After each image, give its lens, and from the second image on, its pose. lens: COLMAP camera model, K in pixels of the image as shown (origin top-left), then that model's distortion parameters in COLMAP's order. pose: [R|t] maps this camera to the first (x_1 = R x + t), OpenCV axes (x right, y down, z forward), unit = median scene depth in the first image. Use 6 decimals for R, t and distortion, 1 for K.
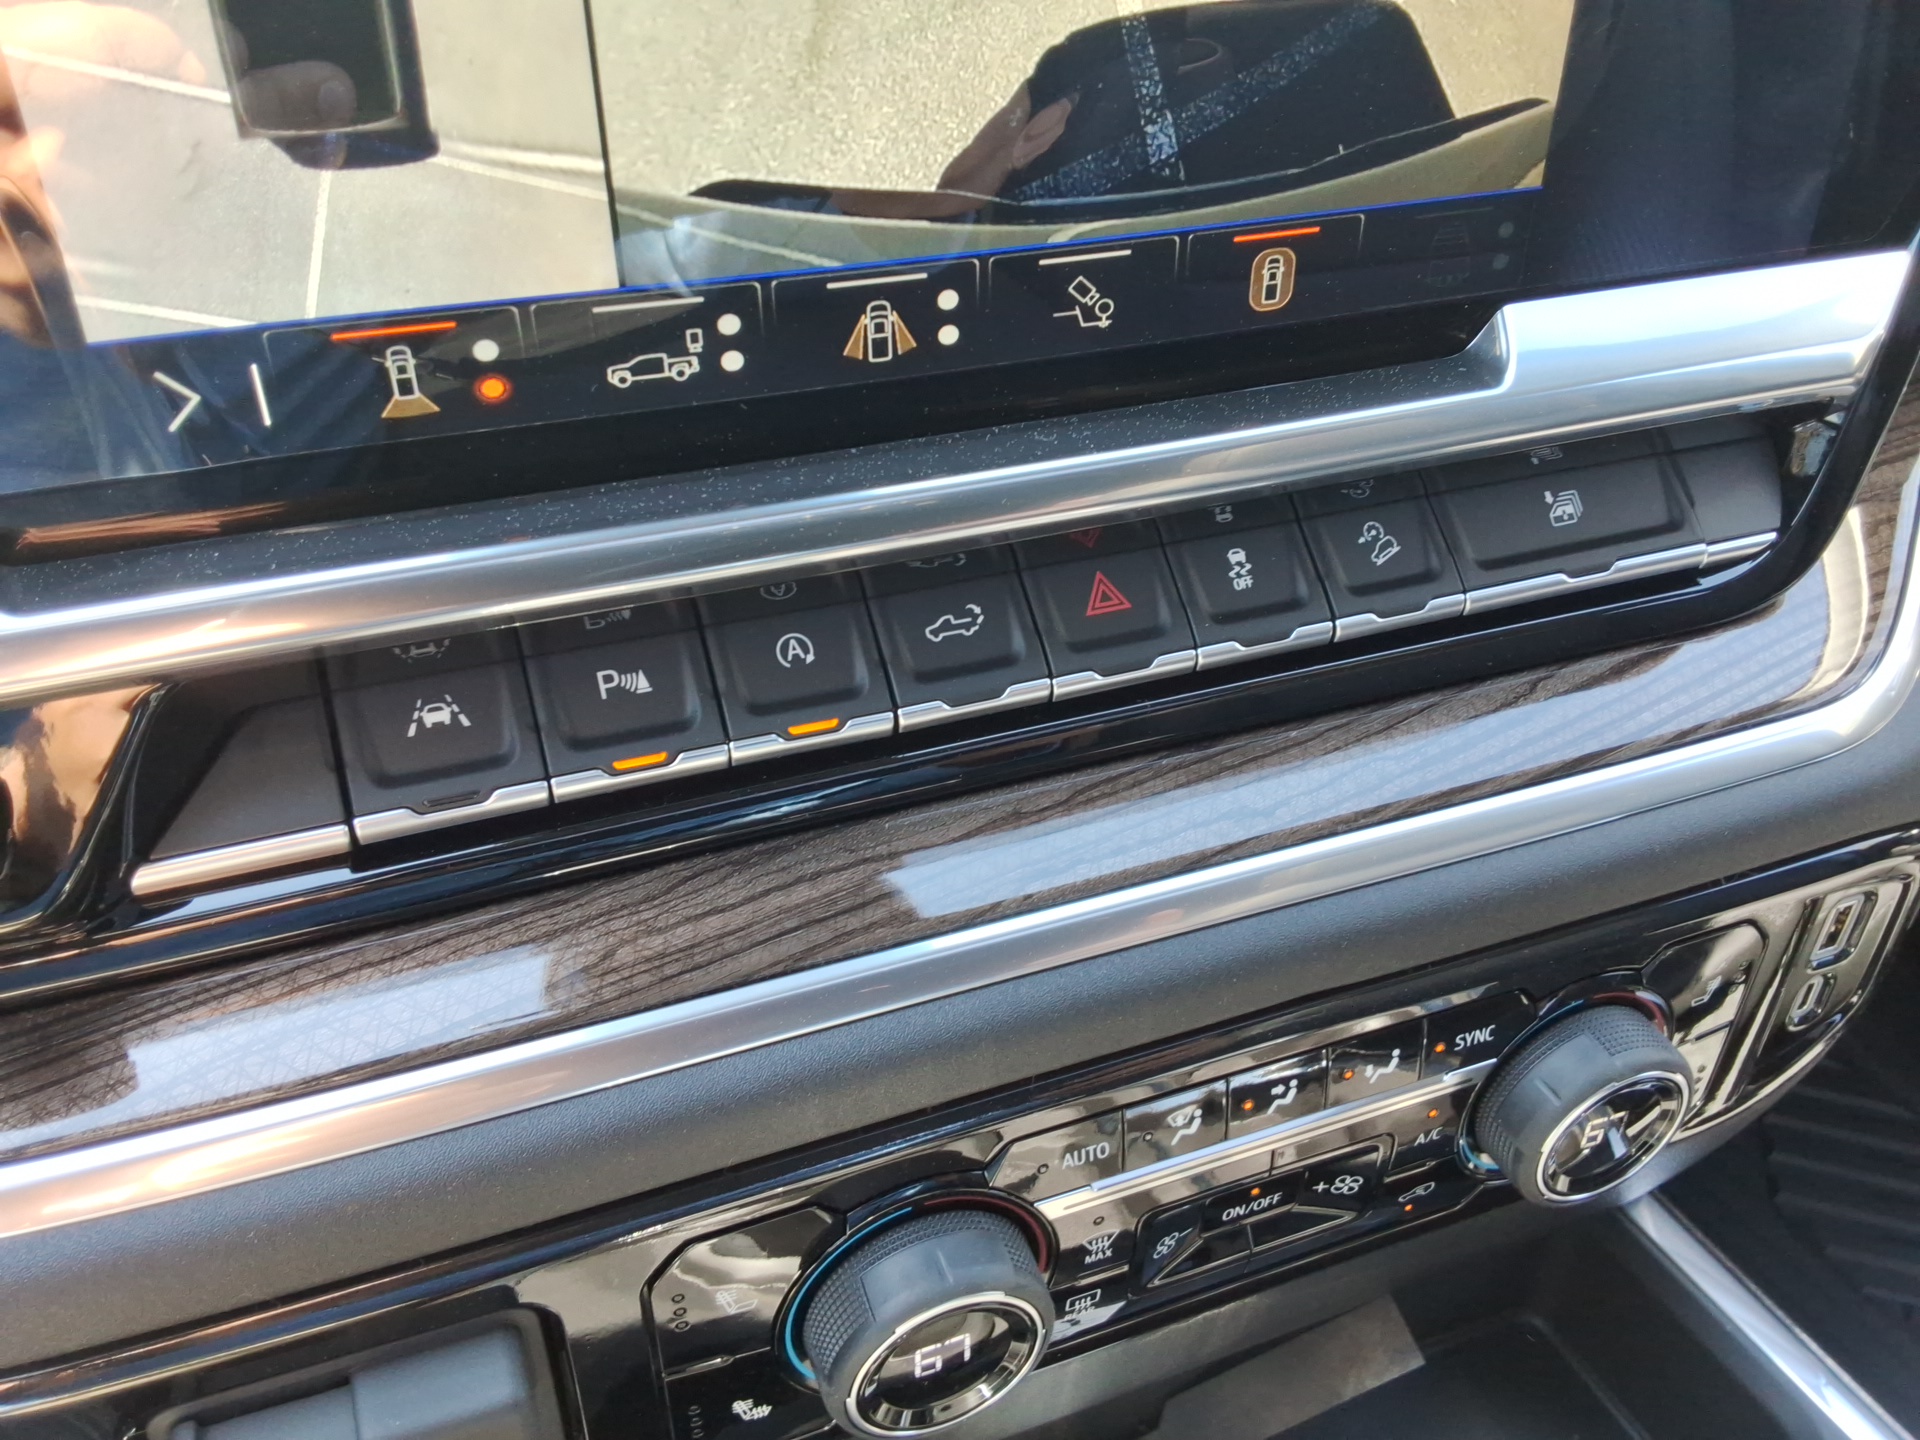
lens RADIAL K [[1537.8, 0, 974.0], [0, 1537.8, 690.6], [0, 0, 1]] dist [0.125999, -0.202876]
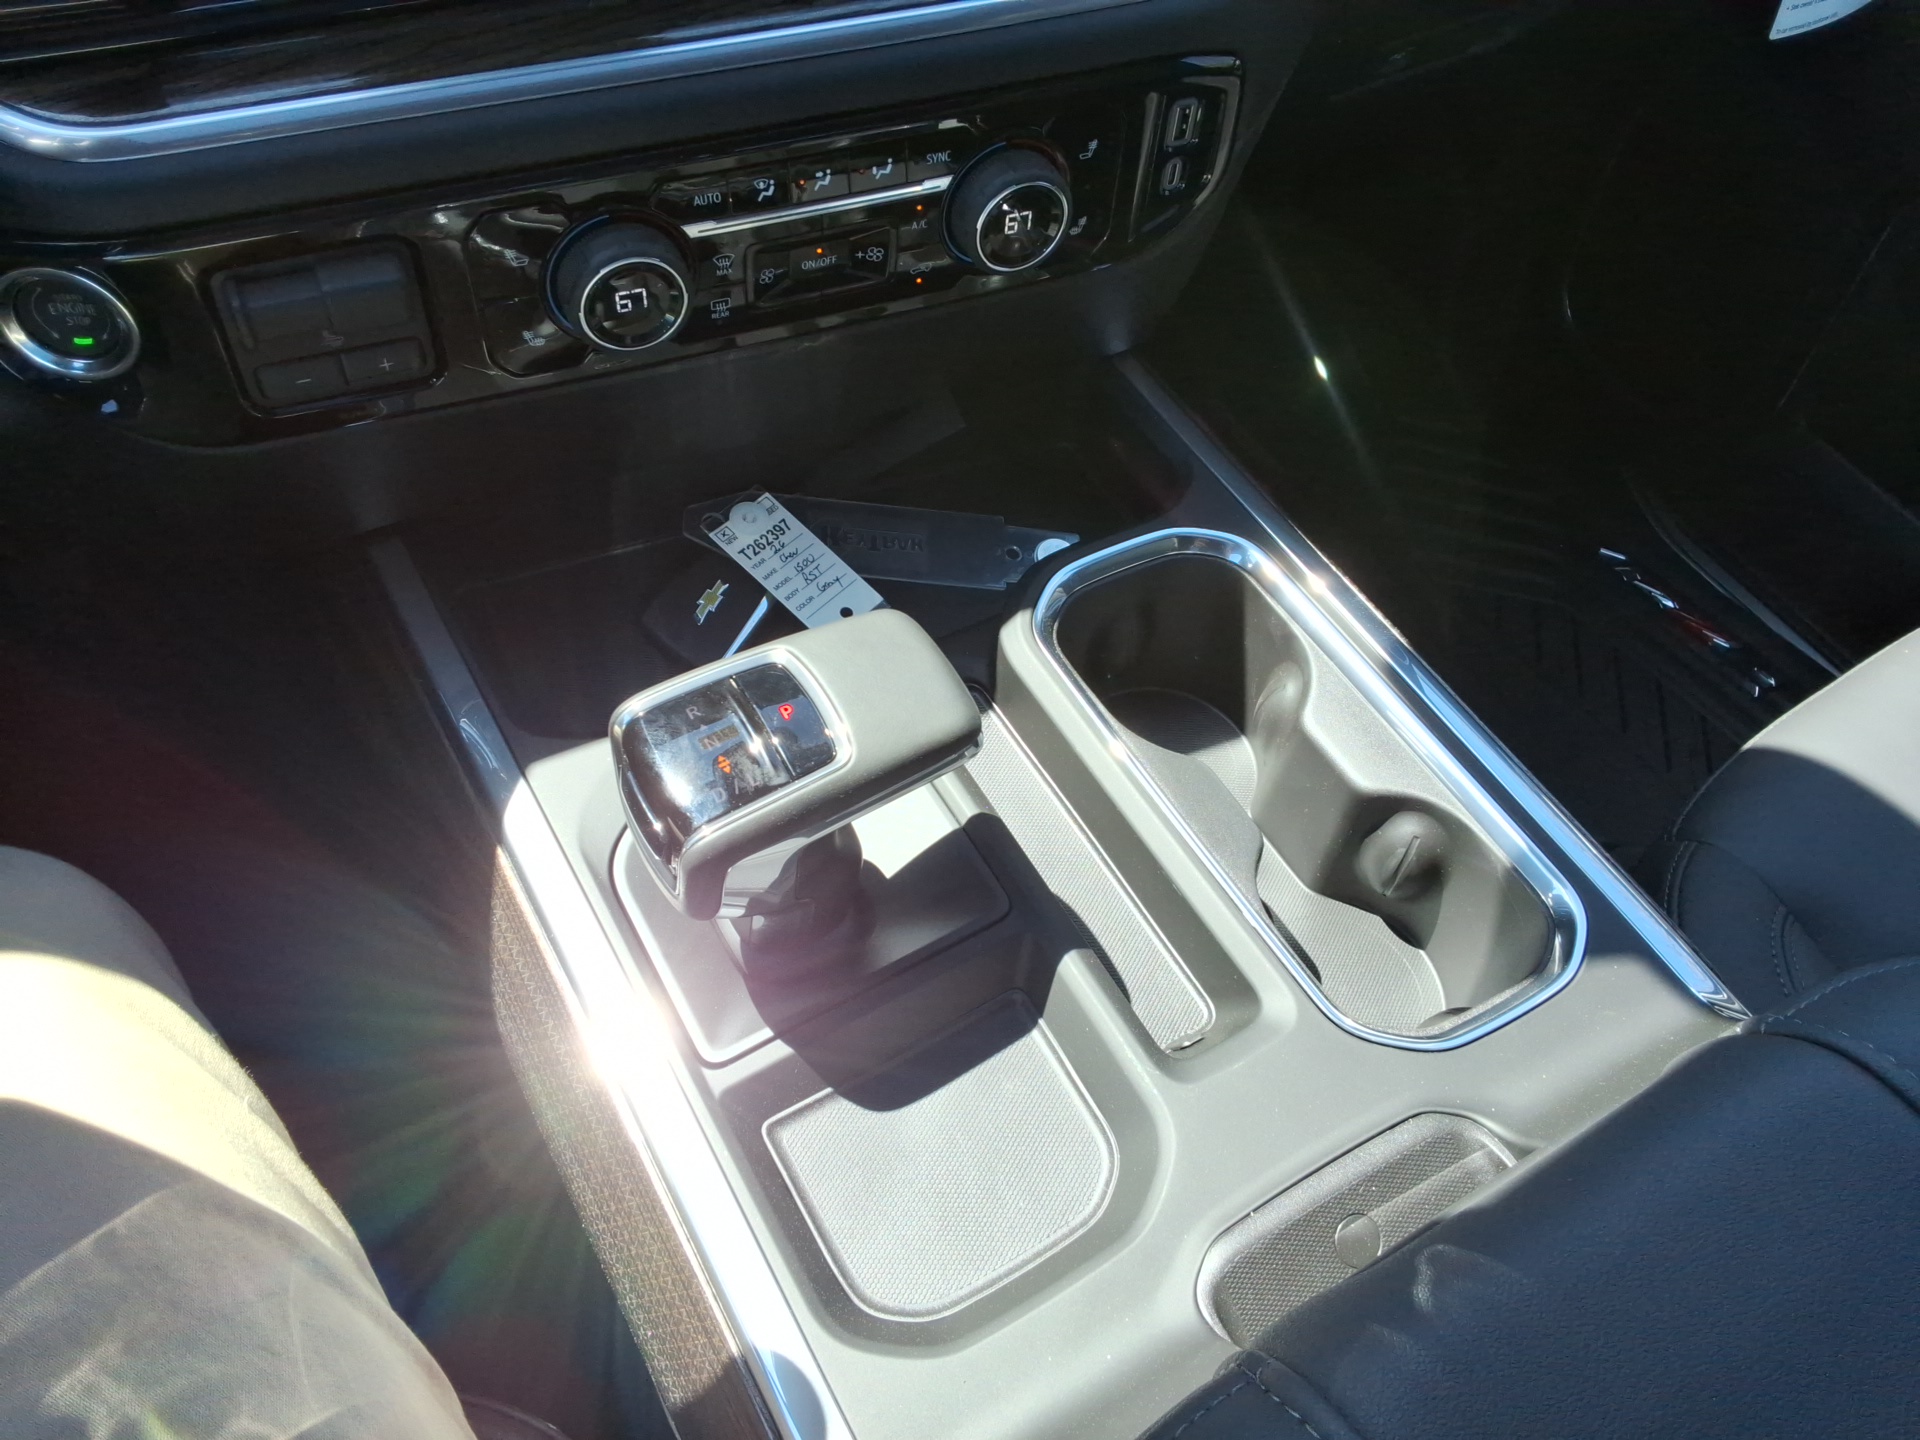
lens RADIAL K [[1537.8, 0, 974.0], [0, 1537.8, 690.6], [0, 0, 1]] dist [0.125999, -0.202876]
pose [[0.997681, -0.003017, 0.067992, 0.254947], [-0.016671, 0.957746, 0.287133, 0.314950], [-0.065985, -0.287601, 0.955475, -0.944151]]
